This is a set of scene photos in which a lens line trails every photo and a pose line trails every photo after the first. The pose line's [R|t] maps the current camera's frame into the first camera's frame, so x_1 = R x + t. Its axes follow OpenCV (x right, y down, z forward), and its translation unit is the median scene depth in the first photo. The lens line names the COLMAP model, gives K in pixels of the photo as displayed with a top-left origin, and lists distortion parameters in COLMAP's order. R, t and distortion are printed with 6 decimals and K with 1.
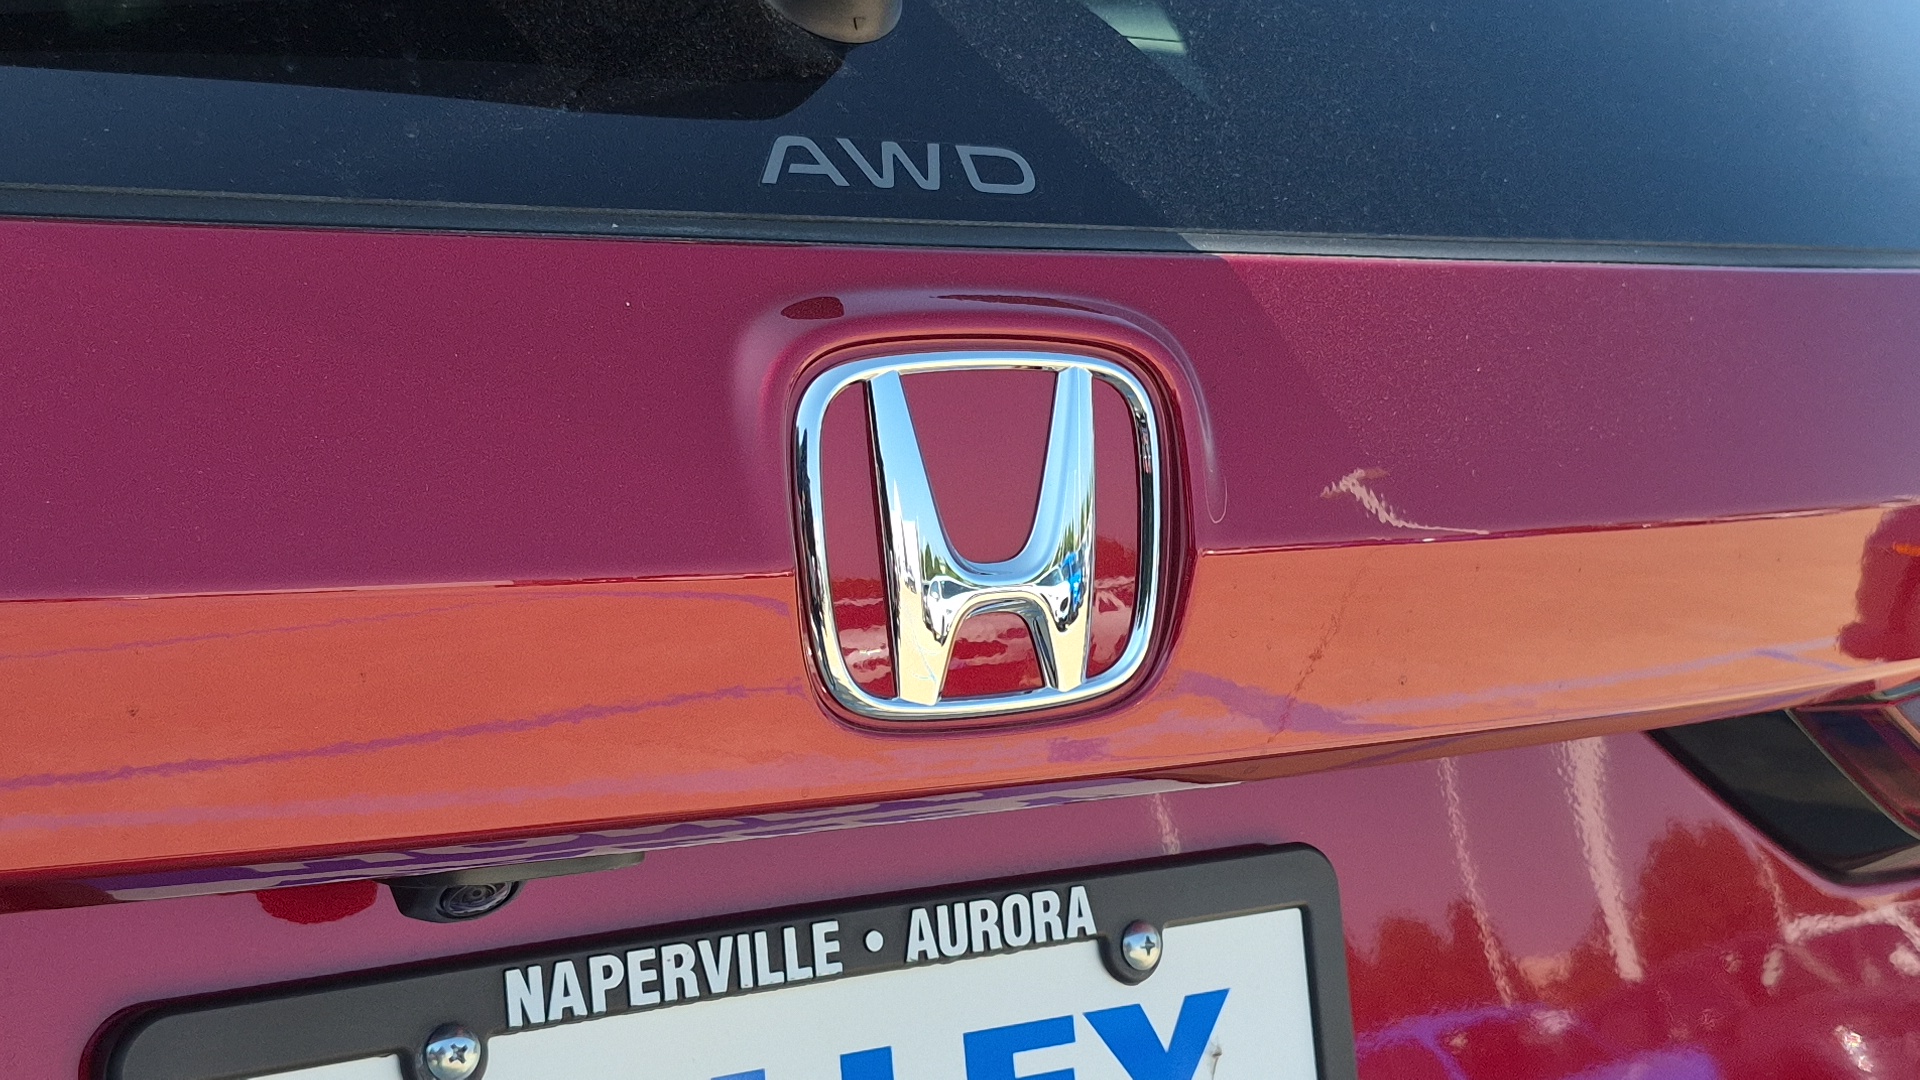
lens RADIAL K [[2864.9, 0, 958.4], [0, 2864.9, 540.3], [0, 0, 1]] dist [0.106381, 0.000000]
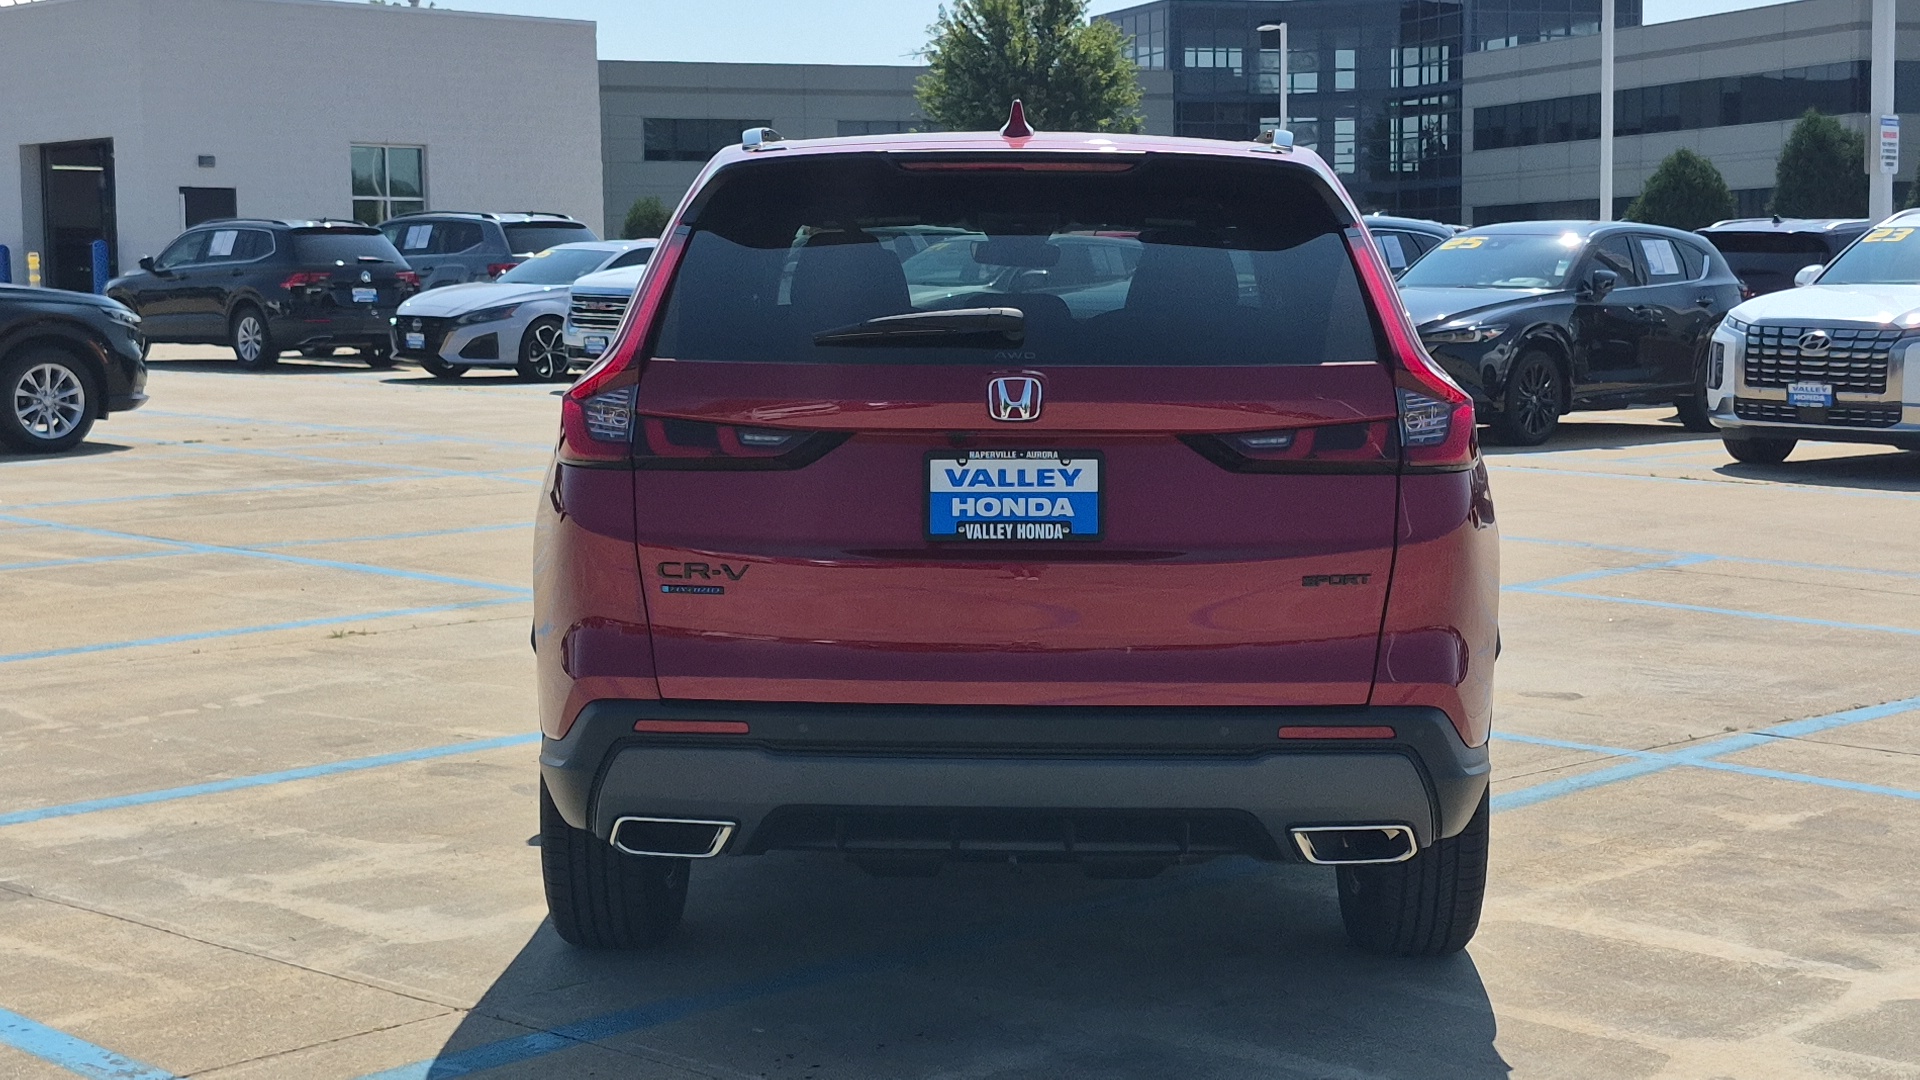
lens RADIAL K [[2864.9, 0, 954.4], [0, 2864.9, 552.1], [0, 0, 1]] dist [0.106381, 0.000000]
pose [[0.791670, 0.023133, -0.610511, 4.724889], [-0.043175, 0.998903, -0.018136, 0.571029], [0.609422, 0.040717, 0.791800, -5.417108]]
